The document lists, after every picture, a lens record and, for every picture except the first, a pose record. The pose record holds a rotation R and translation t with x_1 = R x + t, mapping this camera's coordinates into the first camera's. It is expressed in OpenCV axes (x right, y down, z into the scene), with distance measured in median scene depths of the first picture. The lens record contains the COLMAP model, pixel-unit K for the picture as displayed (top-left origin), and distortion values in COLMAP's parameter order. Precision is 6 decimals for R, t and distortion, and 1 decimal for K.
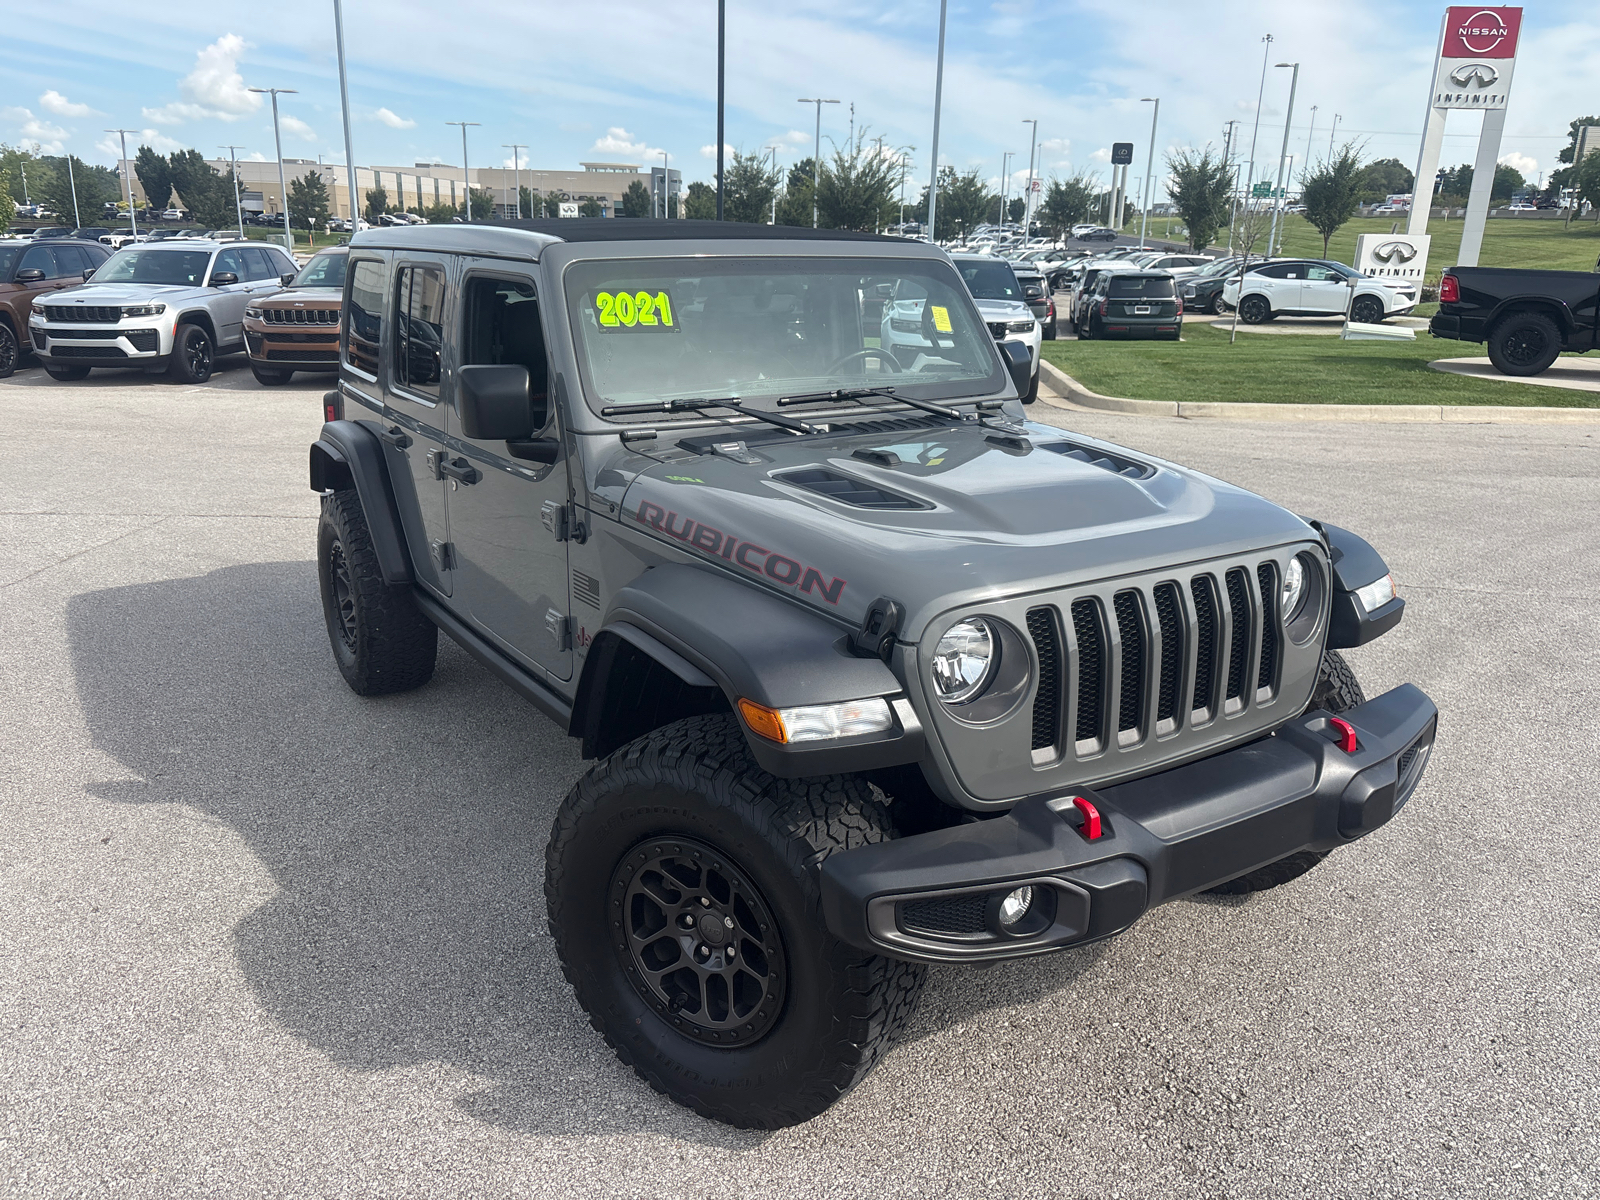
lens RADIAL K [[1214.3, 0, 797.8], [0, 1214.3, 613.5], [0, 0, 1]] dist [0.020071, -0.010904]
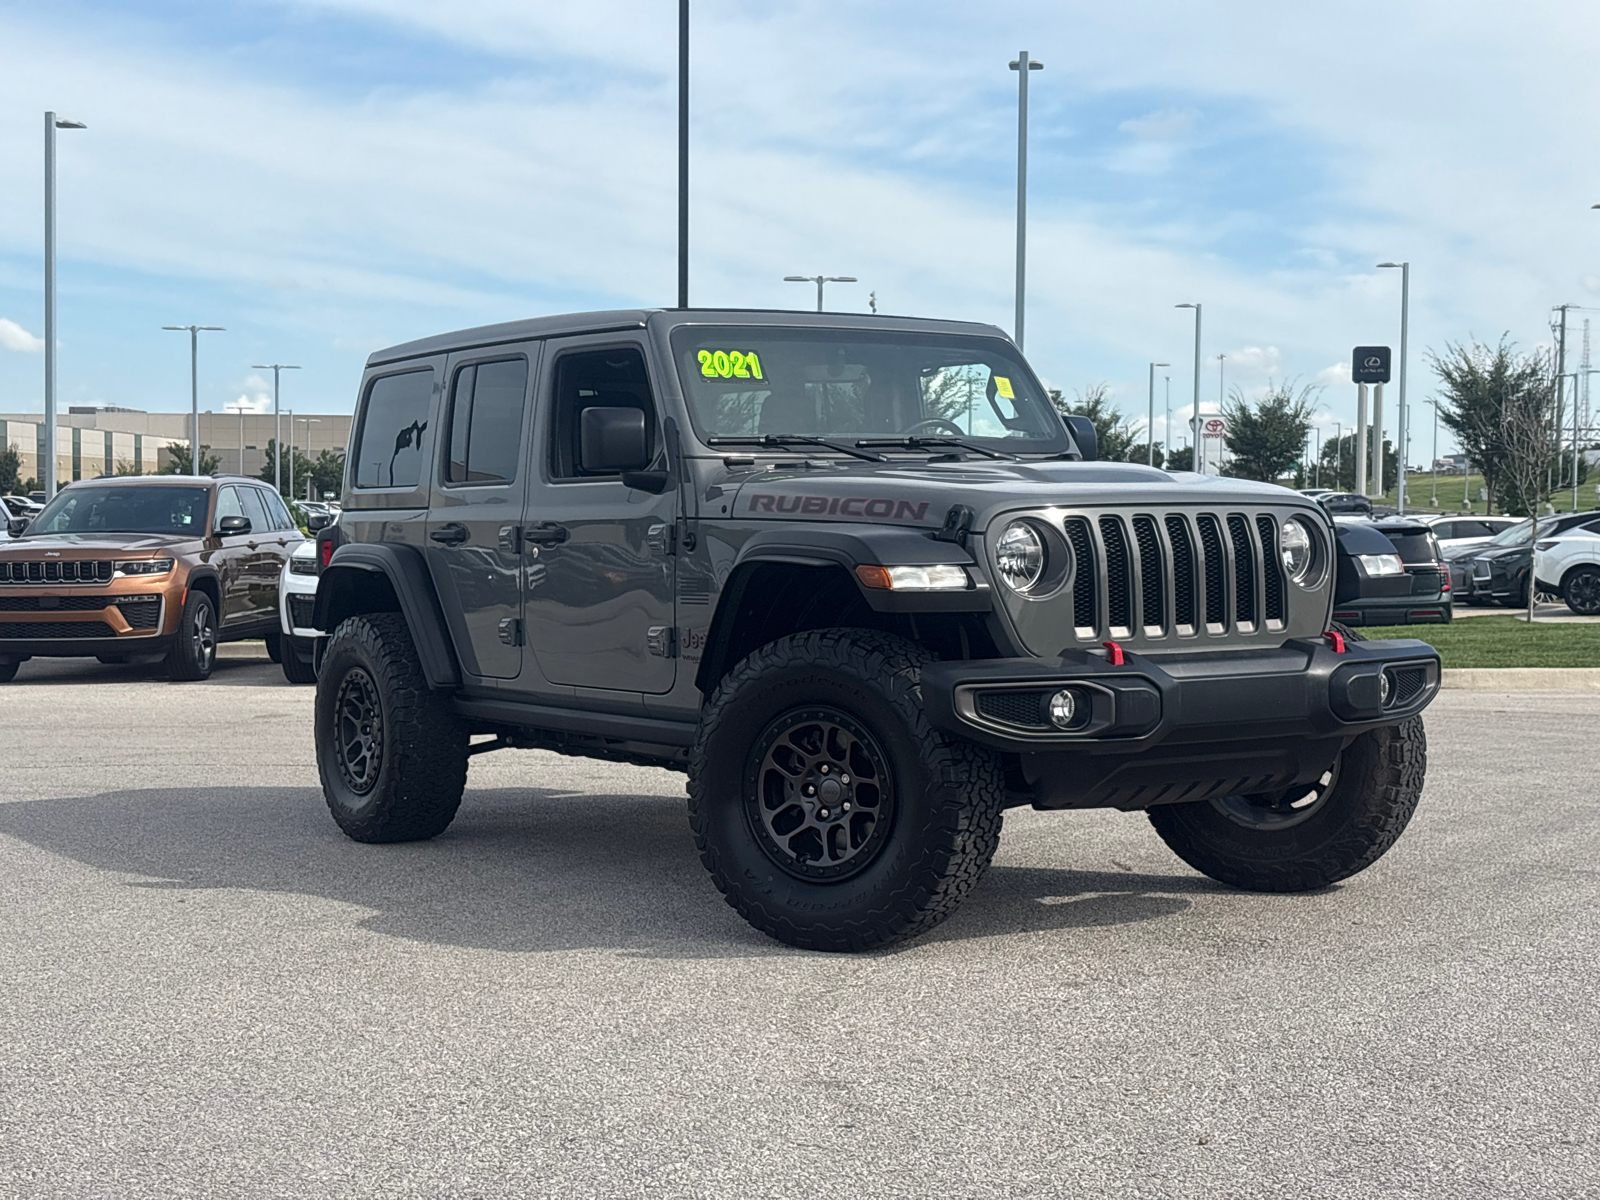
lens RADIAL K [[2408.7, 0, 783.3], [0, 2408.7, 599.4], [0, 0, 1]] dist [0.101434, 0.000000]
pose [[0.999809, -0.019341, 0.002732, -0.062569], [0.019365, 0.963233, -0.267970, 0.374408], [0.002551, 0.267972, 0.963423, -0.735266]]
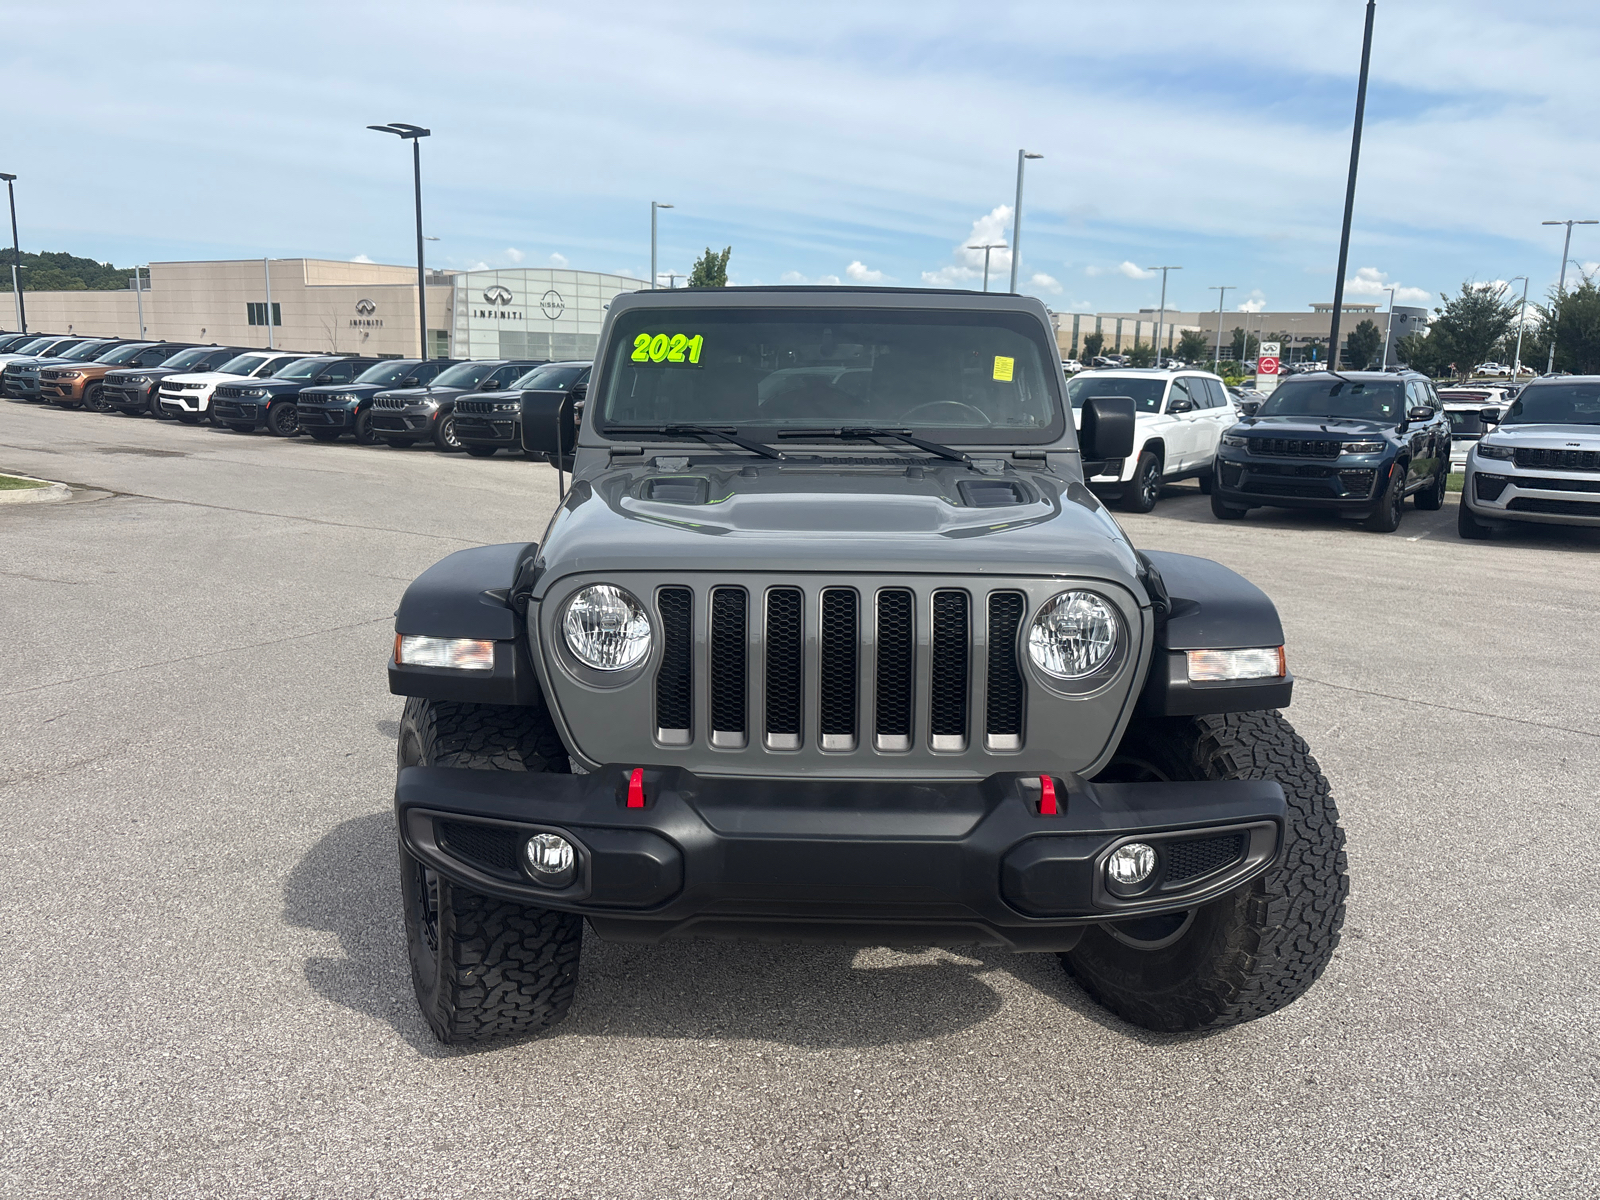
lens RADIAL K [[1214.3, 0, 784.9], [0, 1214.3, 591.8], [0, 0, 1]] dist [0.020071, -0.010904]
pose [[0.841161, 0.098208, -0.531792, 0.388196], [-0.164676, 0.983186, -0.078907, 0.030455], [0.515102, 0.153947, 0.843191, 0.087110]]
